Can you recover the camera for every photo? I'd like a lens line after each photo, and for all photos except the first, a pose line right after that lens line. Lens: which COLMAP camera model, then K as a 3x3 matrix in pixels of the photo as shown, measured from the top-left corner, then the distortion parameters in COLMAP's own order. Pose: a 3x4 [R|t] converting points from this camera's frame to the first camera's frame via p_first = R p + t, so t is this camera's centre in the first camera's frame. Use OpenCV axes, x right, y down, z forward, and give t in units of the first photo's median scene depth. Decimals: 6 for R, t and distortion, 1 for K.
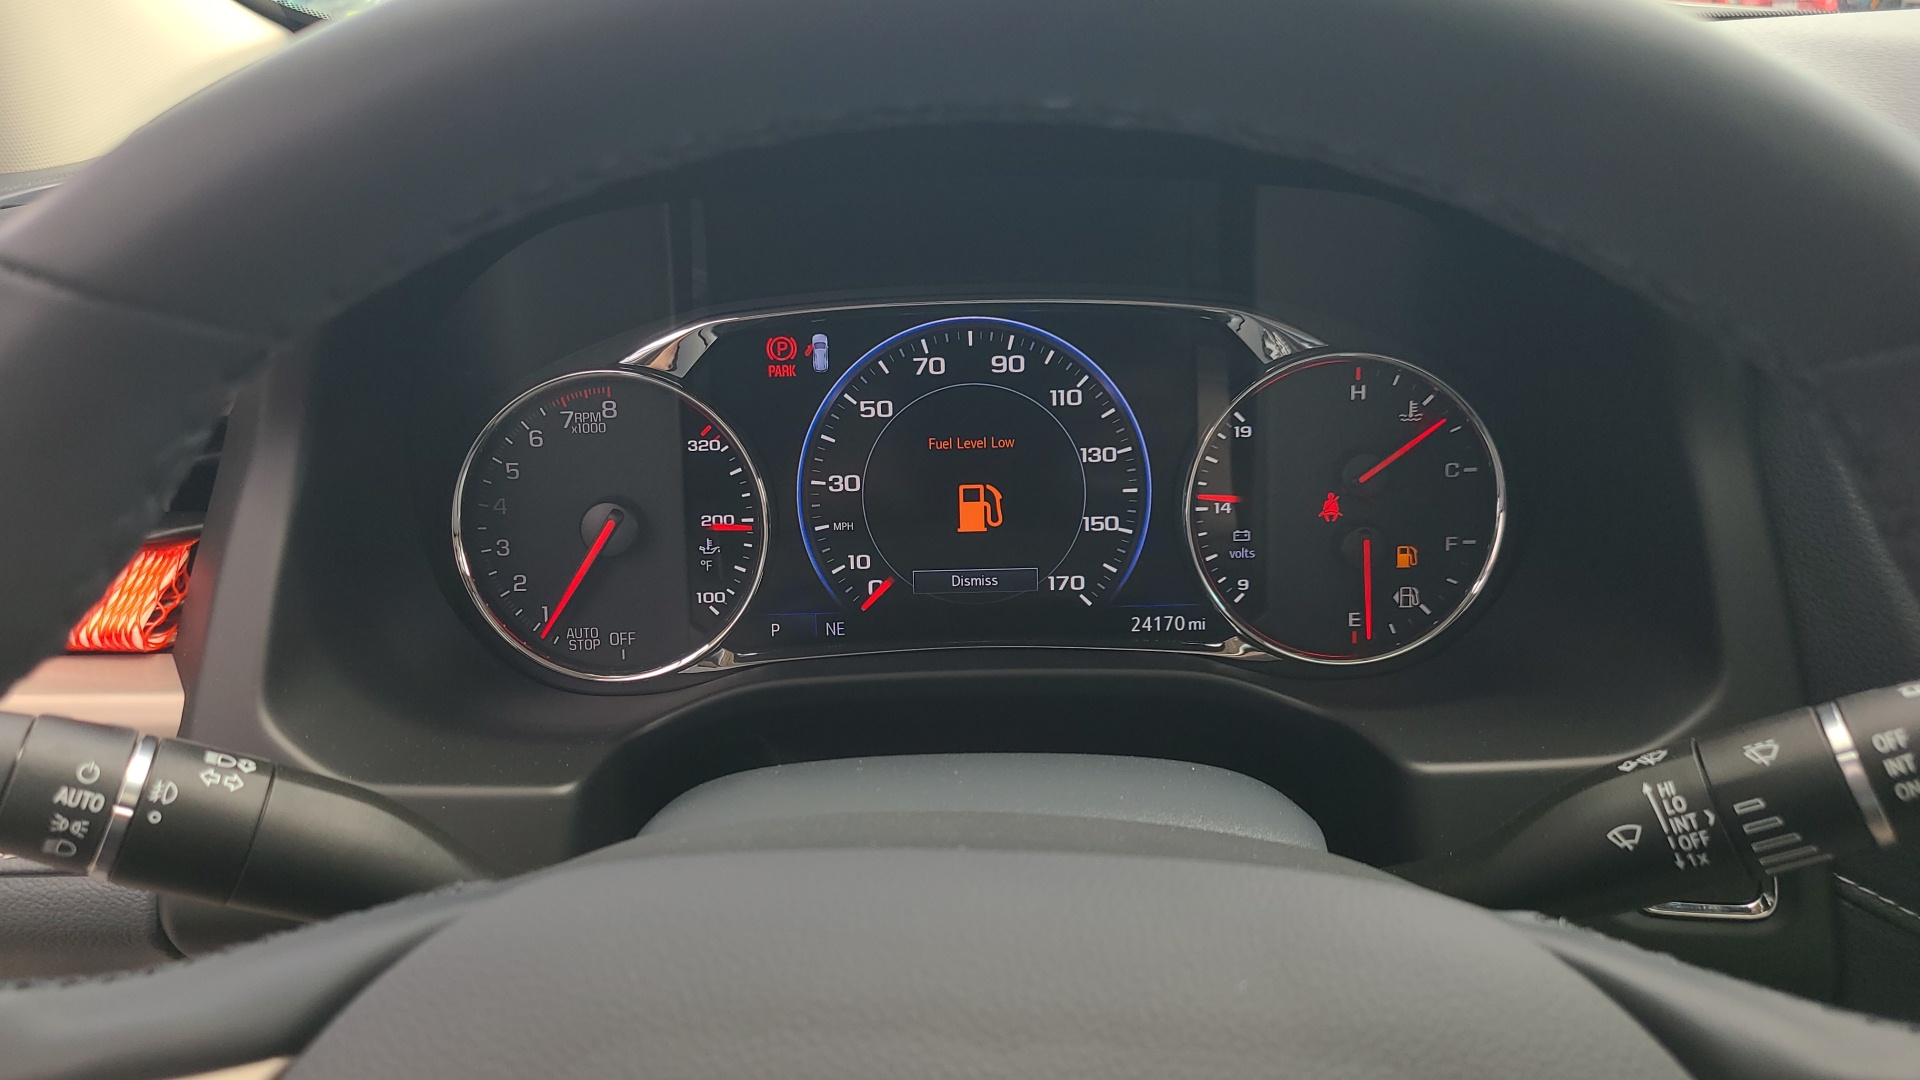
lens RADIAL K [[1464.0, 0, 926.7], [0, 1464.0, 544.2], [0, 0, 1]] dist [0.040189, -0.018389]
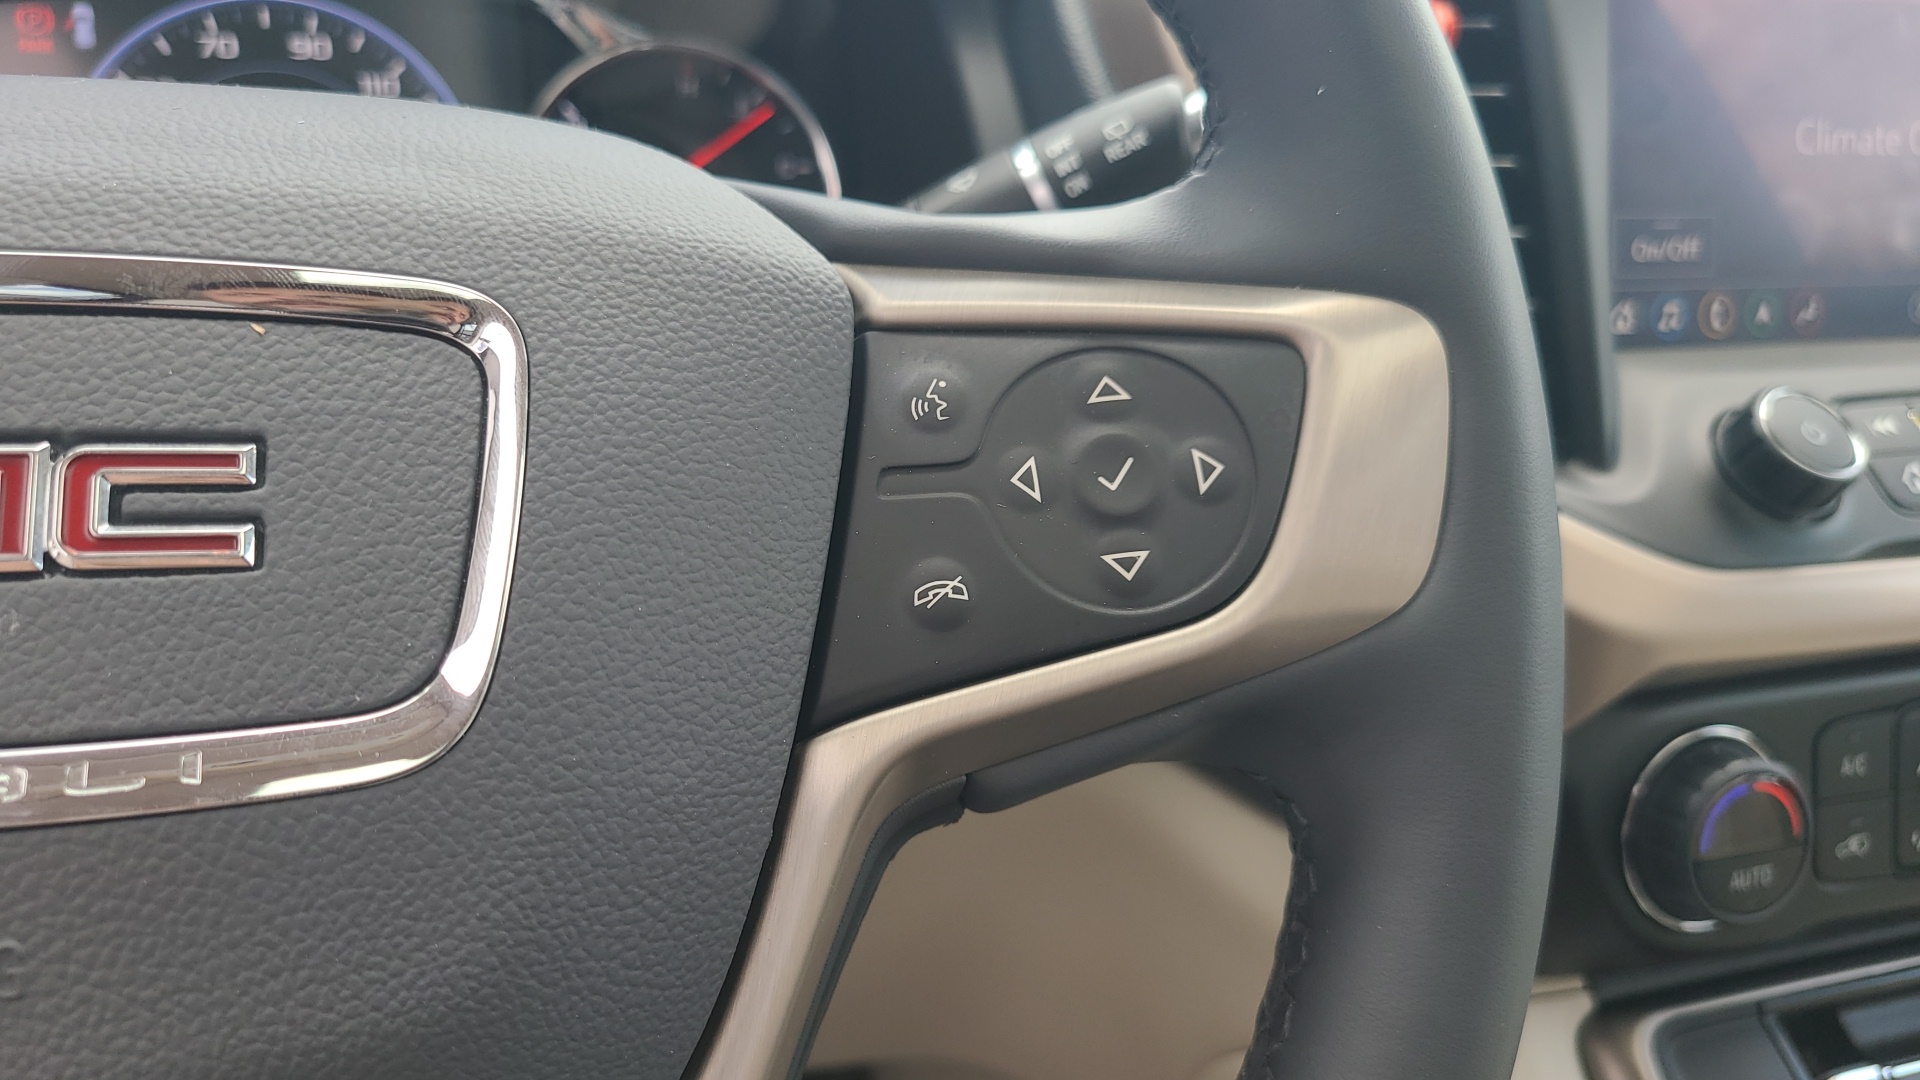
lens RADIAL K [[1495.9, 0, 952.1], [0, 1495.9, 537.7], [0, 0, 1]] dist [-0.002746, -0.005394]
pose [[0.949733, -0.049903, 0.309059, 0.133138], [0.079540, 0.993283, -0.084041, 0.295705], [-0.302789, 0.104399, 0.947322, 0.013343]]
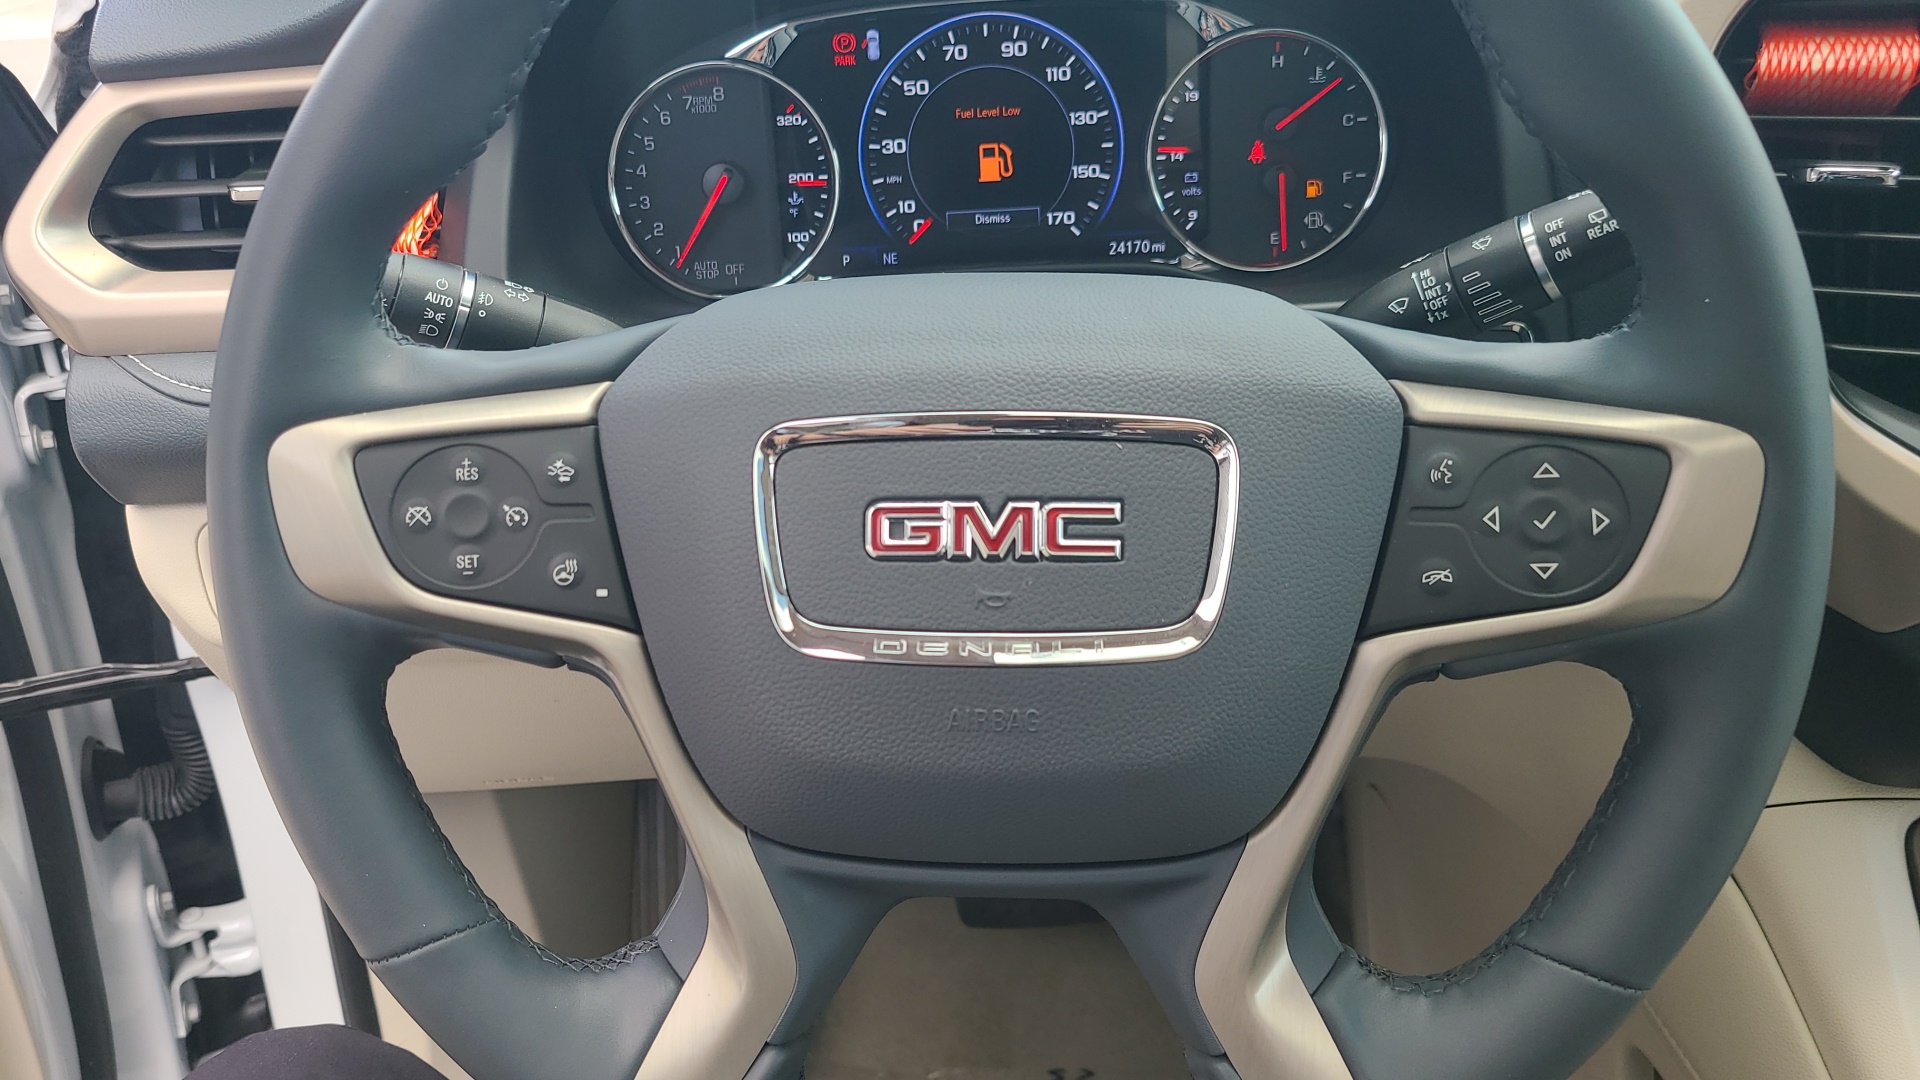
lens RADIAL K [[1464.0, 0, 926.7], [0, 1464.0, 544.2], [0, 0, 1]] dist [0.040189, -0.018389]
pose [[0.999283, -0.022785, -0.030245, 0.006225], [0.026504, 0.991303, 0.128900, 0.148319], [0.027045, -0.129609, 0.991196, -0.383909]]
